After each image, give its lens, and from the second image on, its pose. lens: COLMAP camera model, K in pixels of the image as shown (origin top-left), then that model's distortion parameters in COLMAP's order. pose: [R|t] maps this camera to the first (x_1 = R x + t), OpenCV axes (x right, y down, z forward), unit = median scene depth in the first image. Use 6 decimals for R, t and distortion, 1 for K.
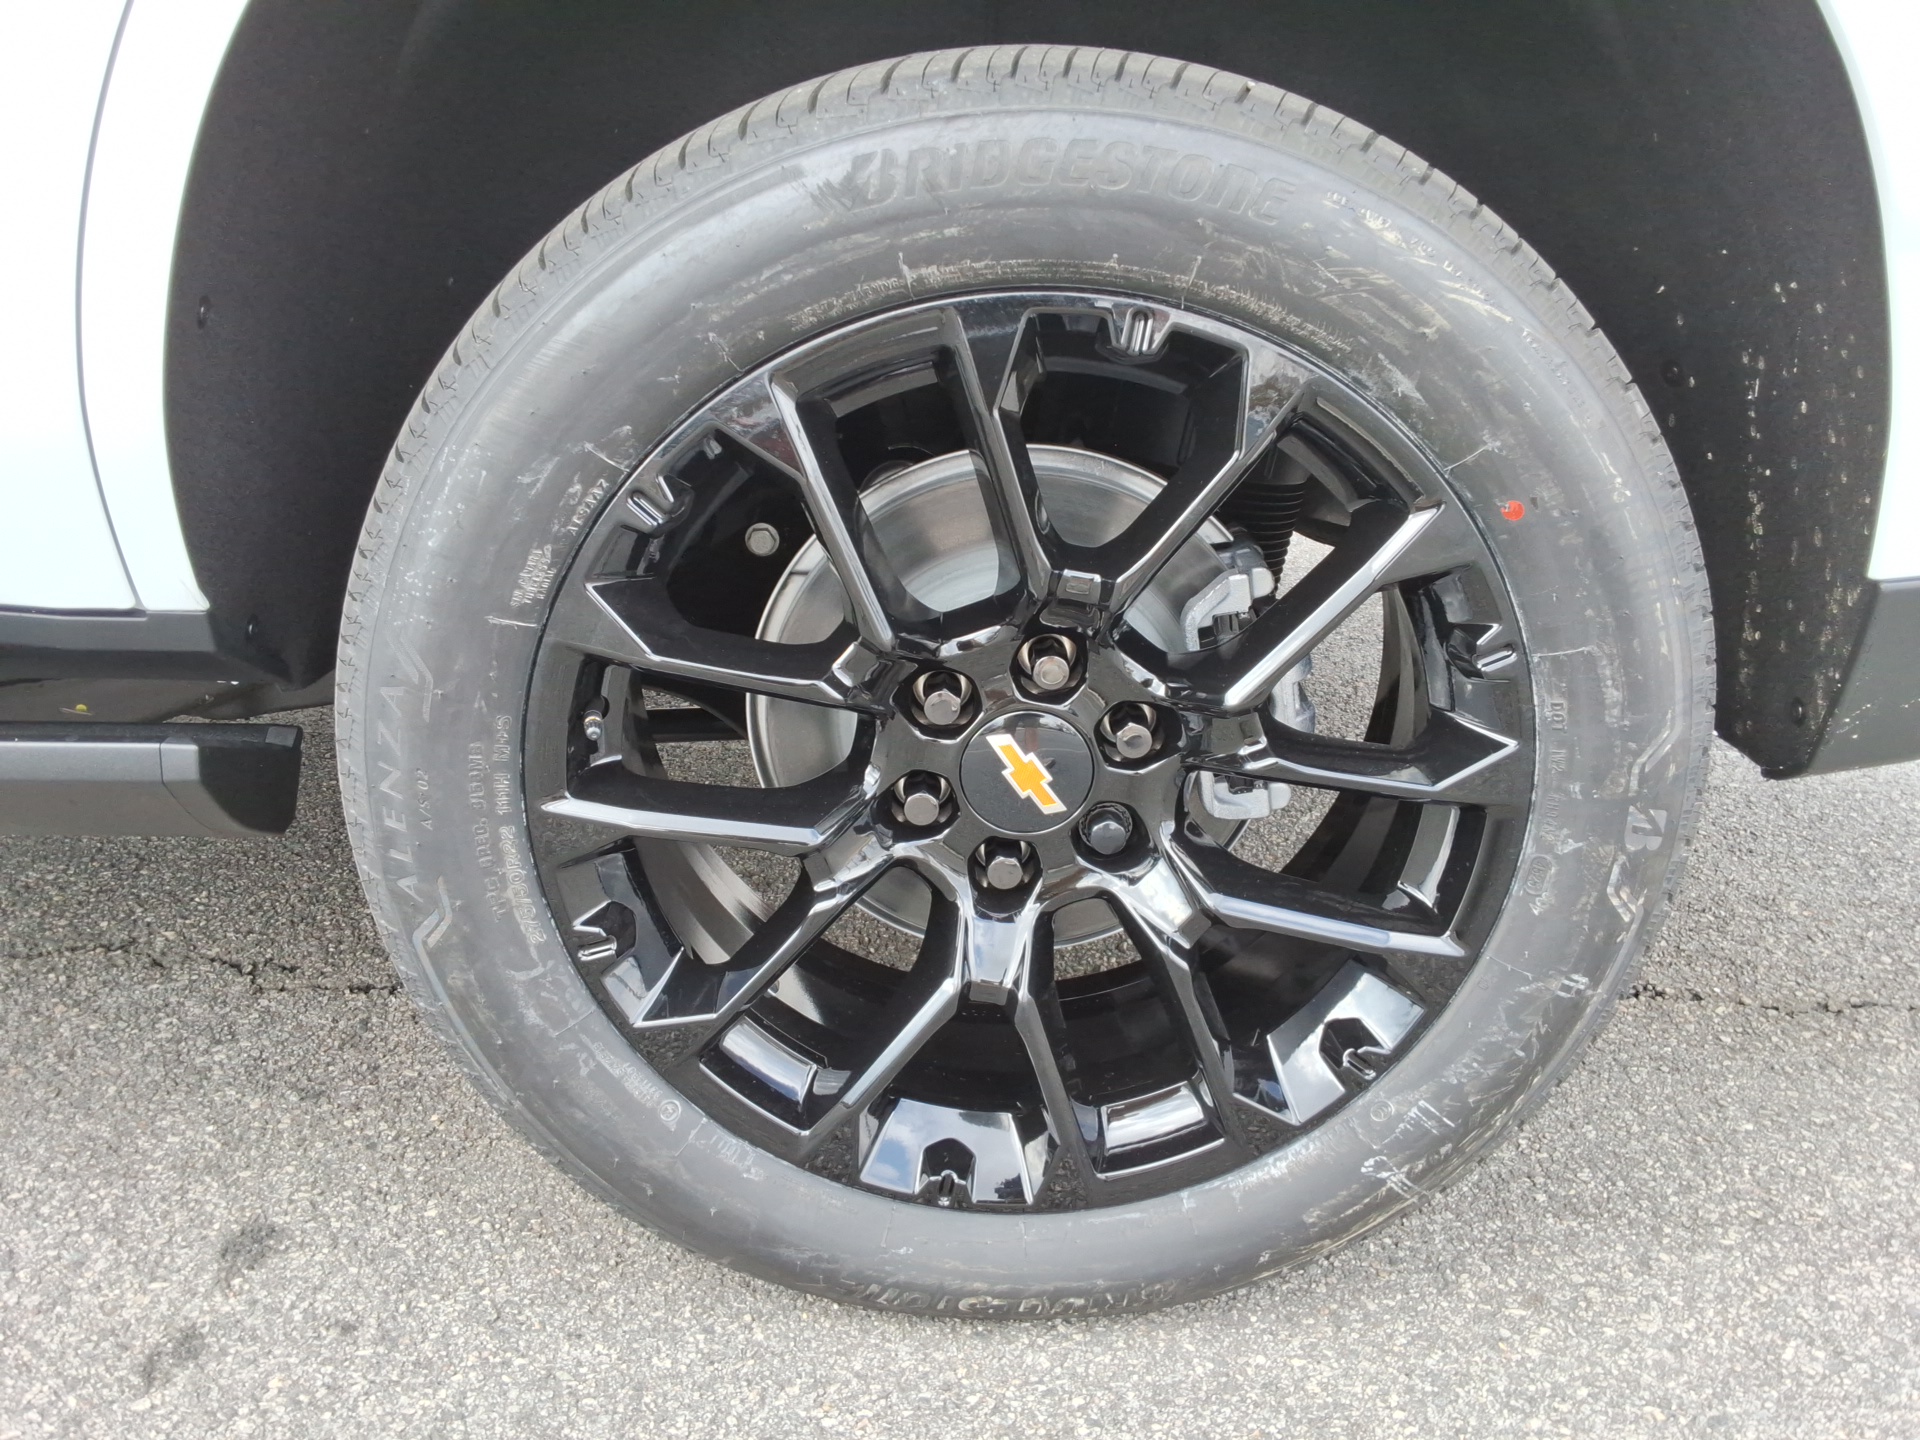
lens RADIAL K [[1560.3, 0, 986.0], [0, 1560.3, 725.6], [0, 0, 1]] dist [0.131382, -0.213512]
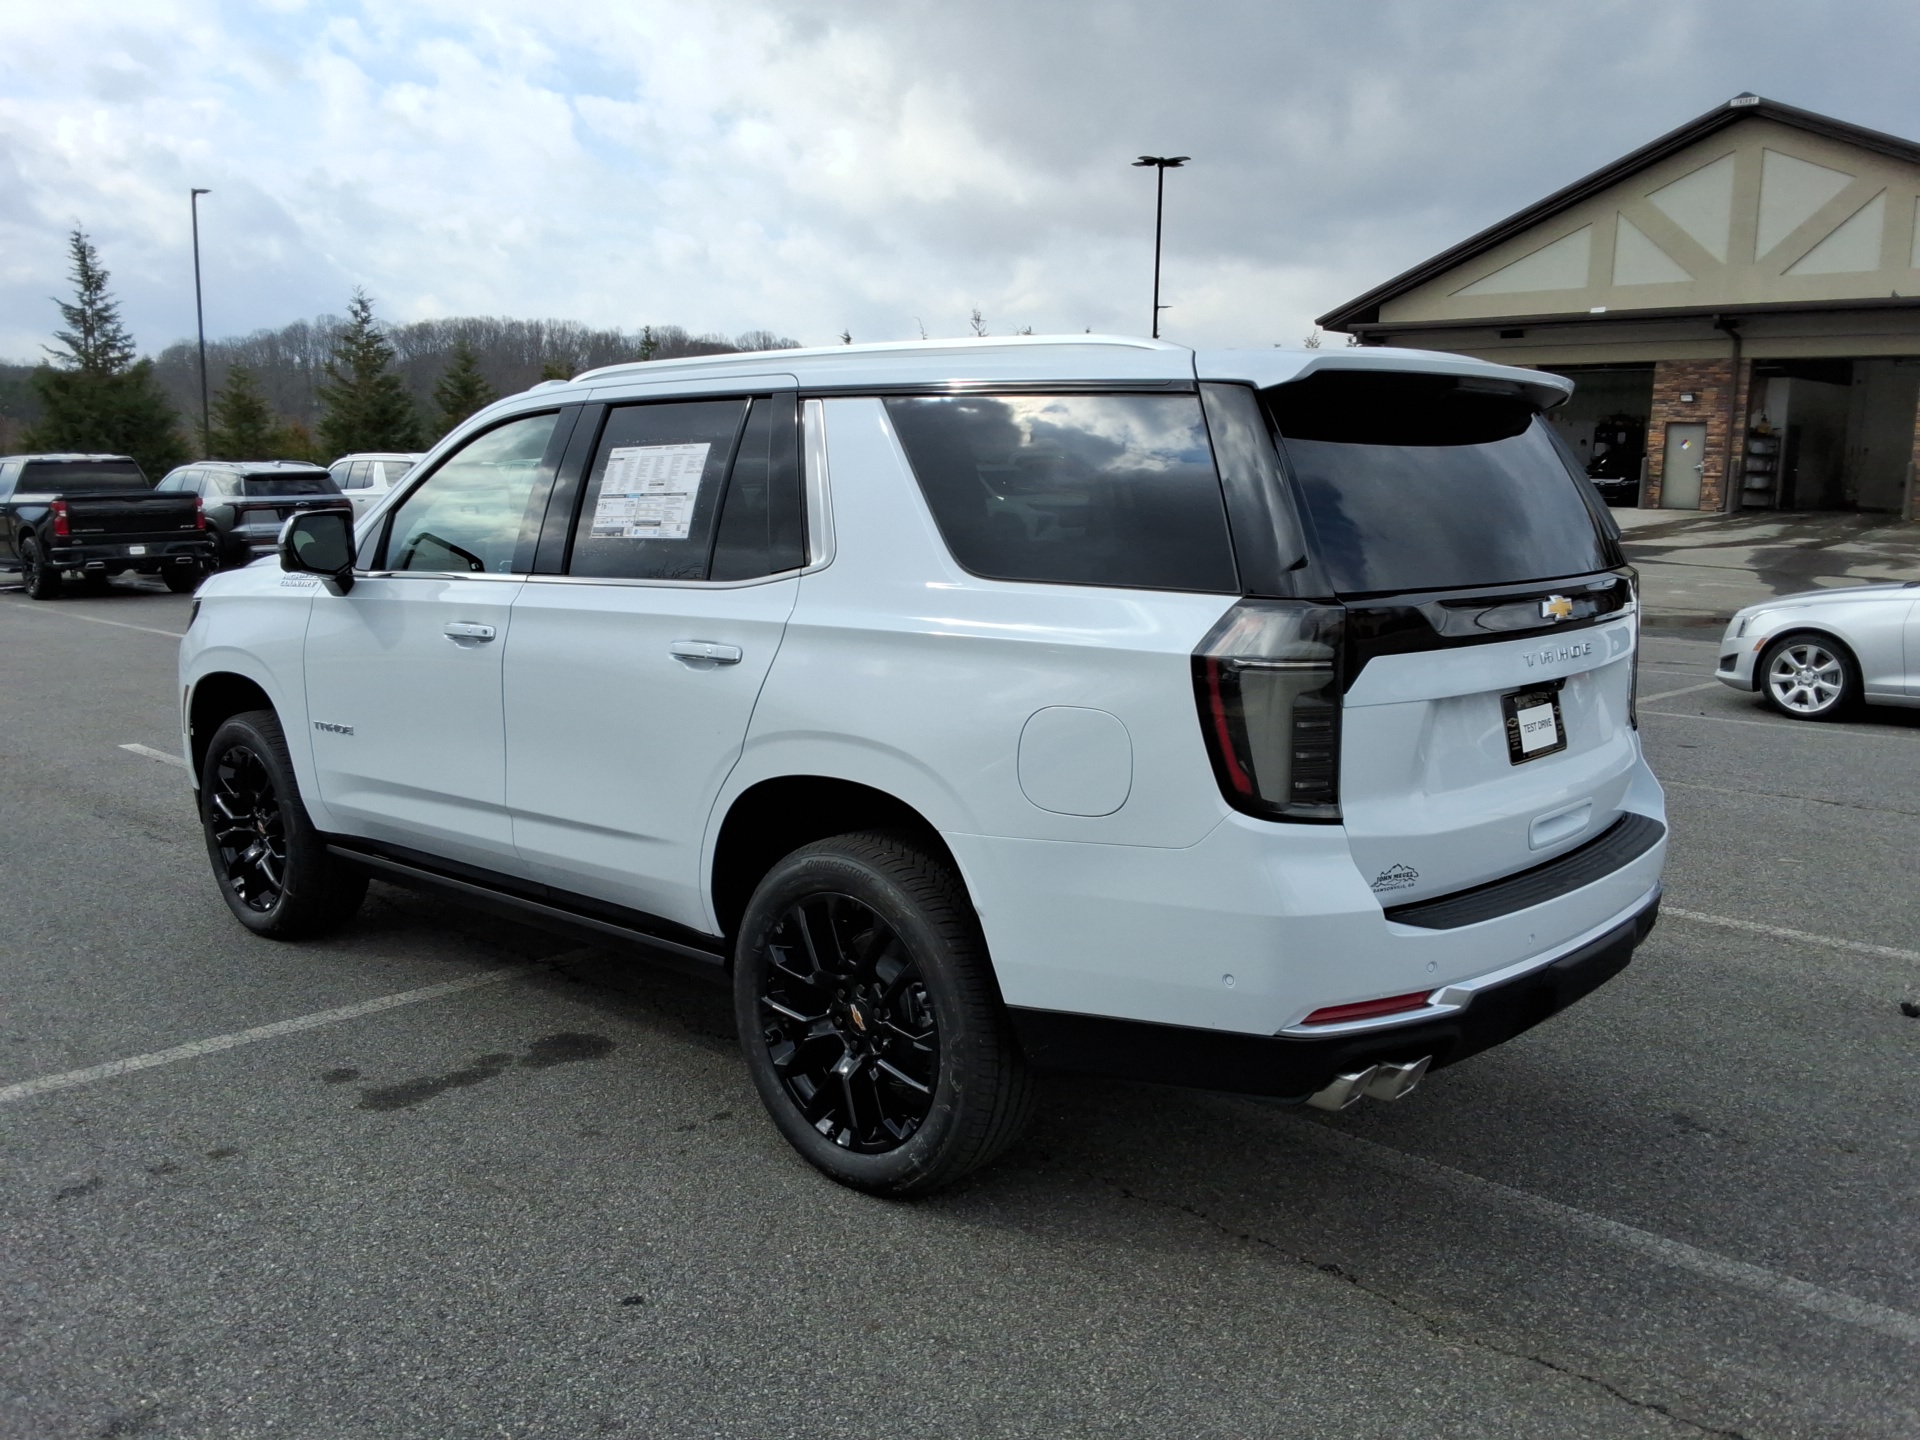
lens RADIAL K [[1560.9, 0, 947.7], [0, 1560.9, 714.4], [0, 0, 1]] dist [0.112730, -0.179288]
pose [[0.713478, 0.057608, -0.698306, 2.681038], [-0.233632, 0.959140, -0.159582, -0.110245], [0.660580, 0.277005, 0.697784, -1.610526]]
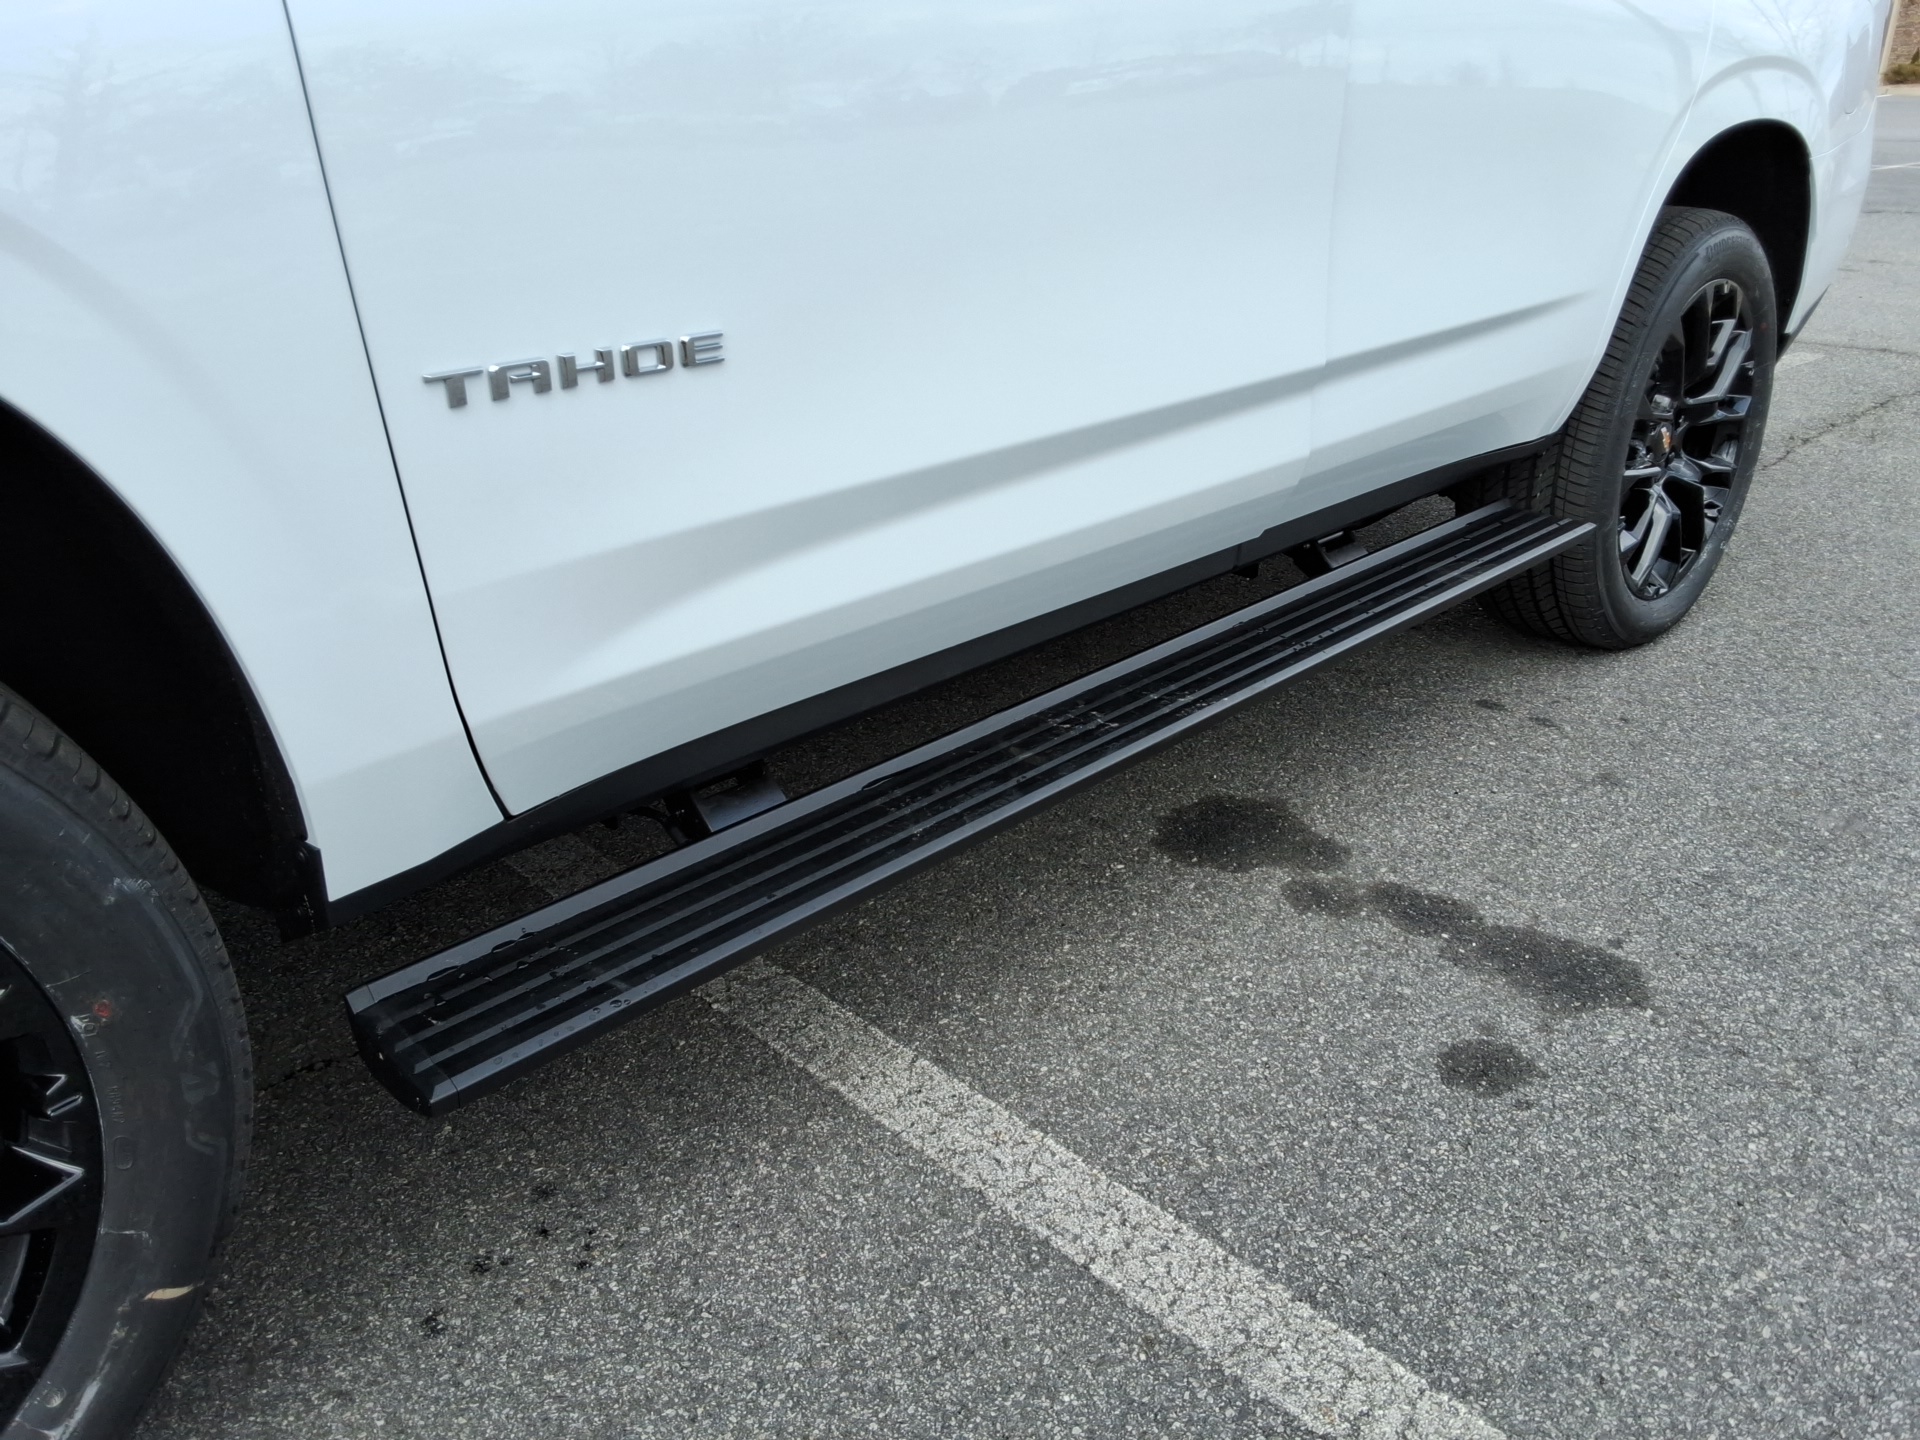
lens RADIAL K [[1537.5, 0, 977.7], [0, 1537.5, 703.5], [0, 0, 1]] dist [0.107787, -0.171467]
pose [[0.711398, -0.300337, 0.635382, -2.947197], [0.289541, 0.949045, 0.124419, -0.240110], [-0.640374, 0.095458, 0.762108, -0.397724]]
